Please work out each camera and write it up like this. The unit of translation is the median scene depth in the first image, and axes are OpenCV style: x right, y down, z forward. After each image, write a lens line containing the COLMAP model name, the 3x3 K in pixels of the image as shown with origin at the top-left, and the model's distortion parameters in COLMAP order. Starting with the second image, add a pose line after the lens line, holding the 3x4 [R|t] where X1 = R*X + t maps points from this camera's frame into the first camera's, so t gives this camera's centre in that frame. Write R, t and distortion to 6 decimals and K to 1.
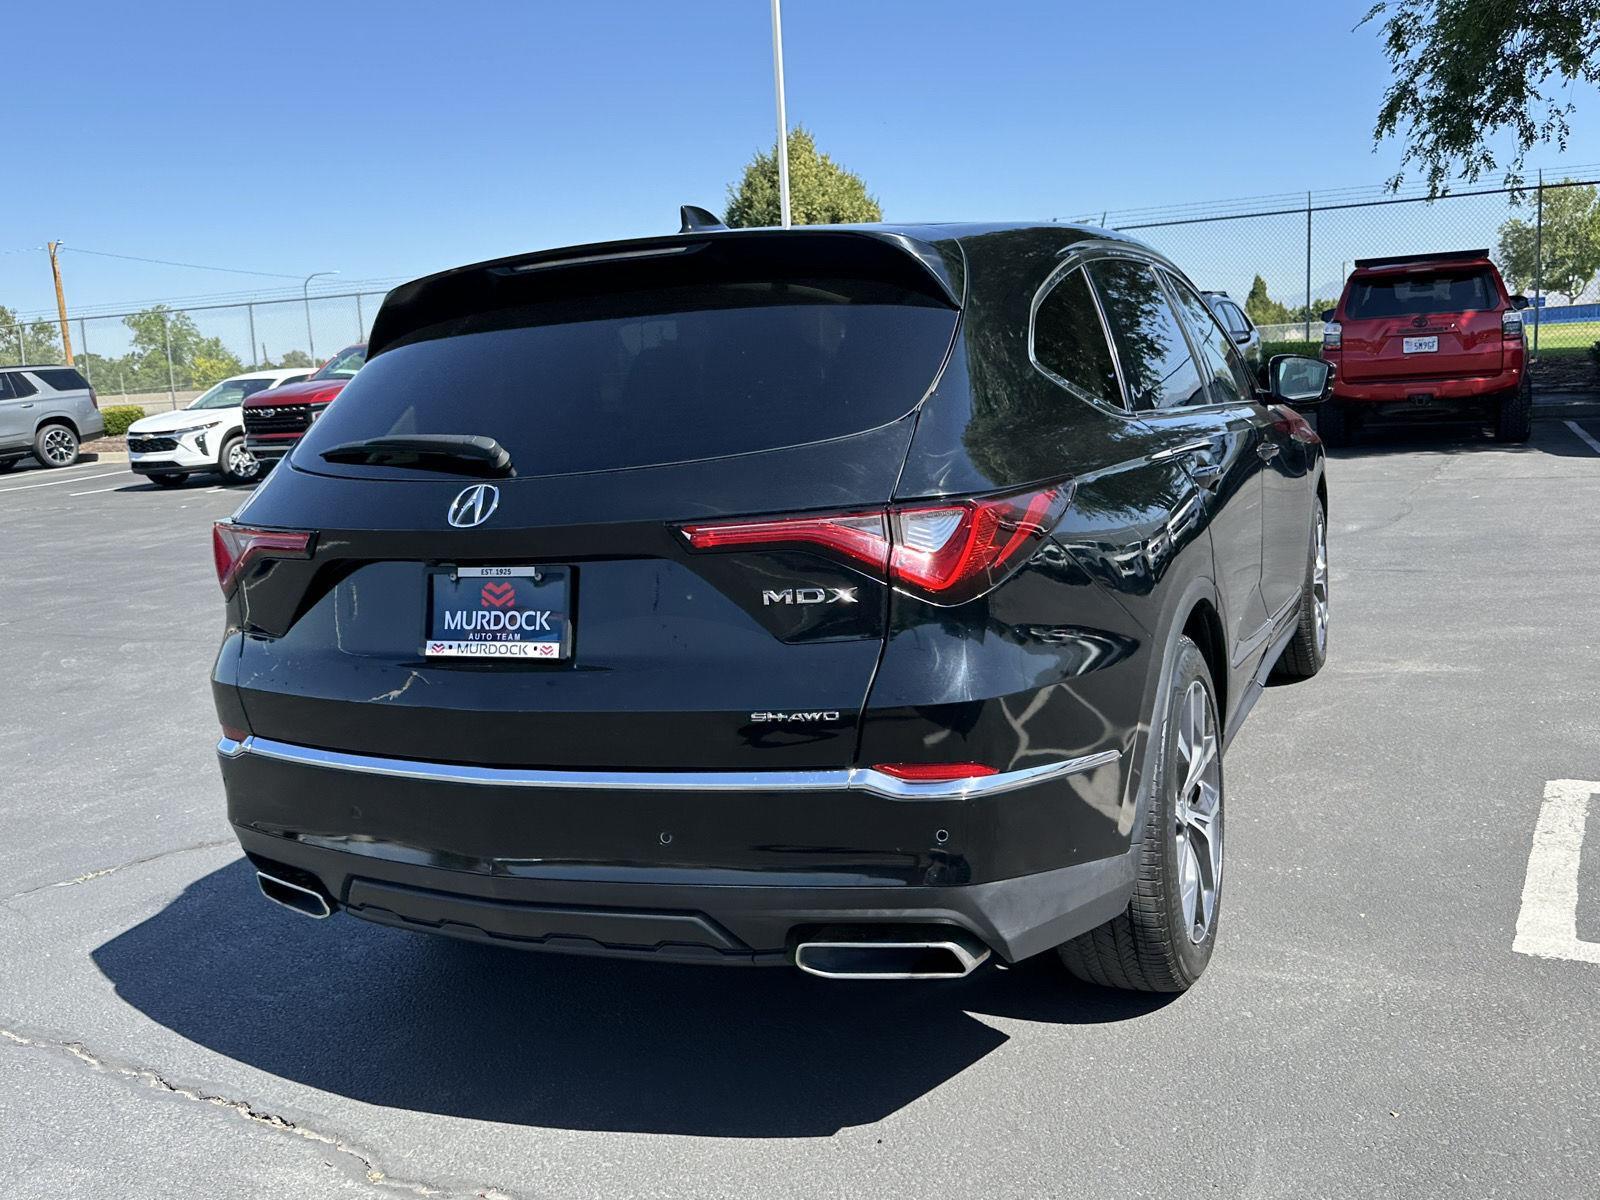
lens RADIAL K [[1363.2, 0, 799.6], [0, 1363.2, 577.4], [0, 0, 1]] dist [0.147658, -0.278184]
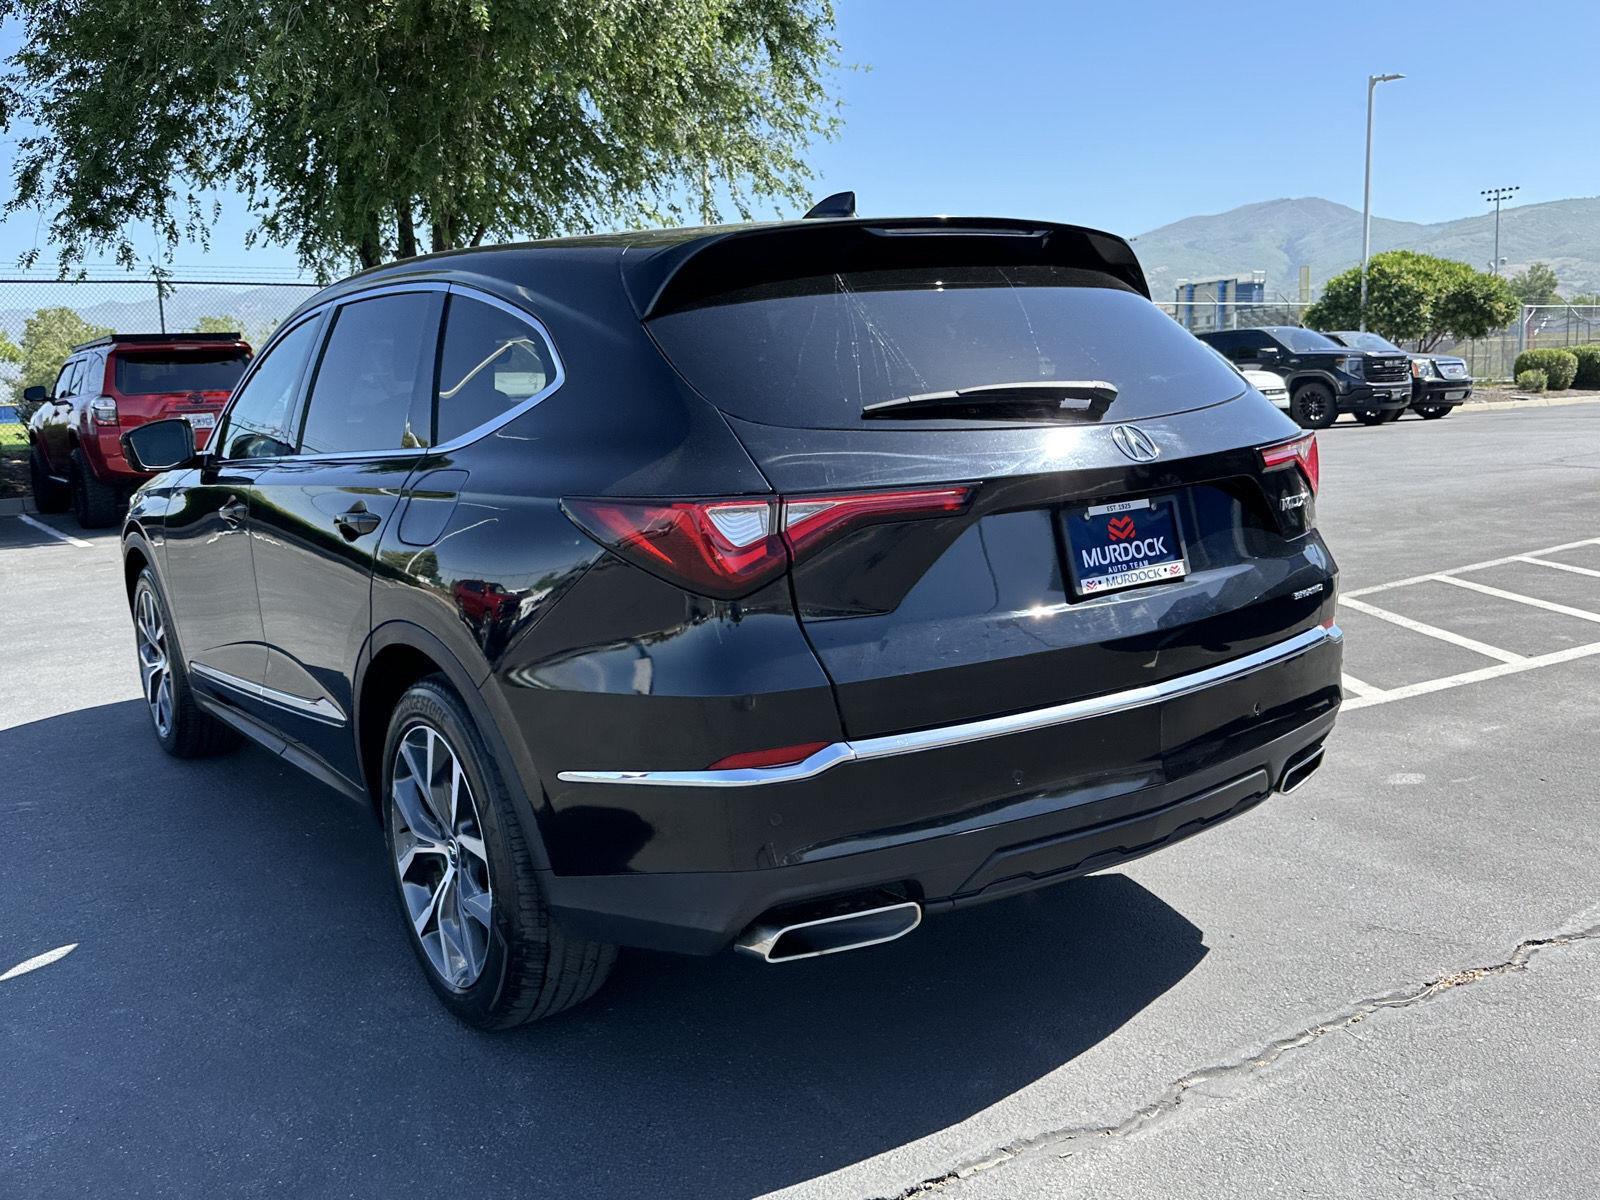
lens RADIAL K [[1363.2, 0, 799.6], [0, 1363.2, 577.4], [0, 0, 1]] dist [0.147658, -0.278184]
pose [[0.498257, -0.079095, 0.863414, -1.271073], [0.142891, 0.989704, 0.008206, 0.005811], [-0.855174, 0.119285, 0.504430, 0.670532]]
